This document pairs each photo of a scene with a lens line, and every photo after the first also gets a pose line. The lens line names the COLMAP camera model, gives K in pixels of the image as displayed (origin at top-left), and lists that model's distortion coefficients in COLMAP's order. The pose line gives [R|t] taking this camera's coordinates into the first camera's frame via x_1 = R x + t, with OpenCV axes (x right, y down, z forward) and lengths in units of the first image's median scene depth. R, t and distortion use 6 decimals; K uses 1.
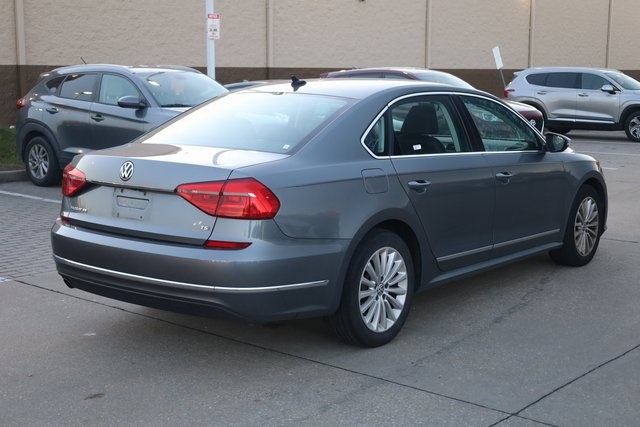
lens RADIAL K [[998.3, 0, 320.0], [0, 998.3, 213.5], [0, 0, 1]] dist [0.018725, 0.000000]
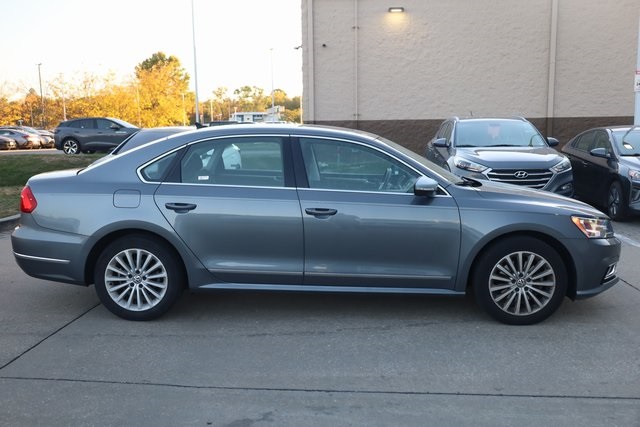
lens RADIAL K [[631.8, 0, 321.2], [0, 631.8, 215.7], [0, 0, 1]] dist [-0.006955, 0.000000]
pose [[0.508538, 0.105787, -0.854517, 0.794043], [-0.103932, 0.992709, 0.061044, -0.077088], [0.854744, 0.057768, 0.515825, 0.668148]]
